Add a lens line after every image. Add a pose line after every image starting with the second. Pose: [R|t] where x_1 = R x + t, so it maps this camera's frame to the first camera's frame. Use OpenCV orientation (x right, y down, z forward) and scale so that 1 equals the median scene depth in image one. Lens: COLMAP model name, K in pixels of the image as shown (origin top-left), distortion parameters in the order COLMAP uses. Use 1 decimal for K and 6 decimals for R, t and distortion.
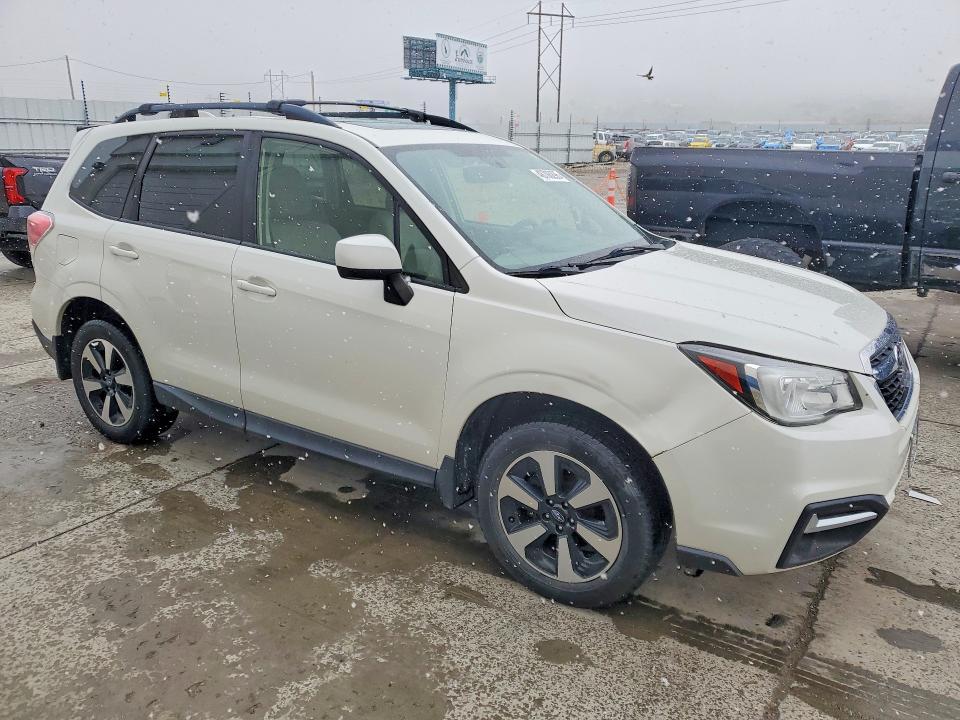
lens RADIAL K [[758.7, 0, 477.1], [0, 758.7, 361.0], [0, 0, 1]] dist [0.014605, 0.004581]
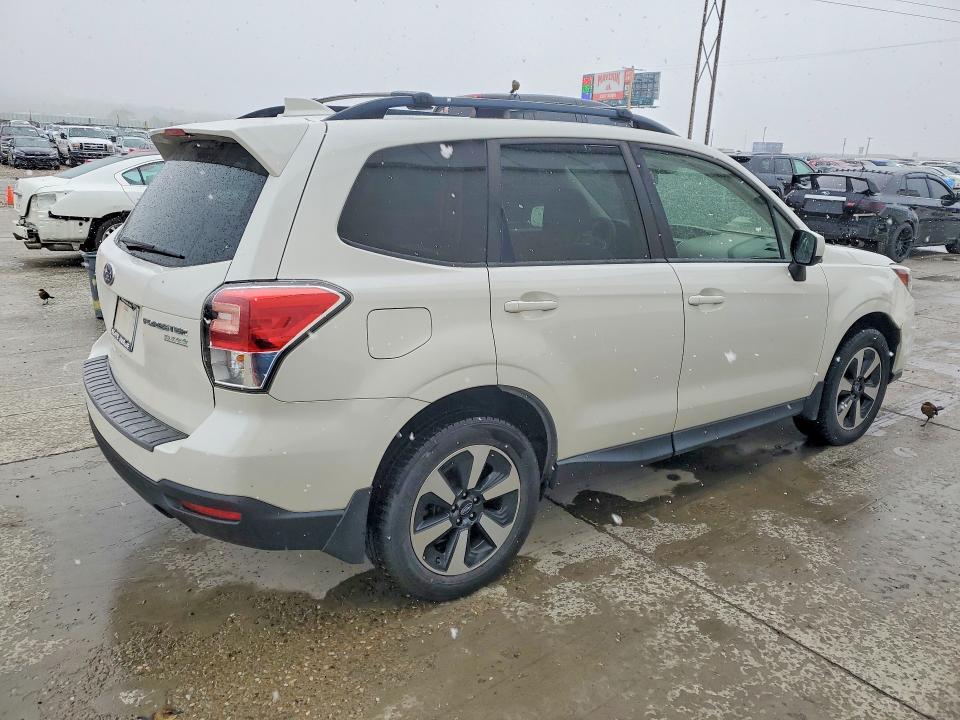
lens RADIAL K [[758.7, 0, 479.7], [0, 758.7, 356.8], [0, 0, 1]] dist [0.014605, 0.004581]
pose [[0.338144, -0.243711, 0.908991, -1.194304], [0.239604, 0.956352, 0.167276, -0.237589], [-0.910082, 0.161234, 0.381779, 0.809551]]
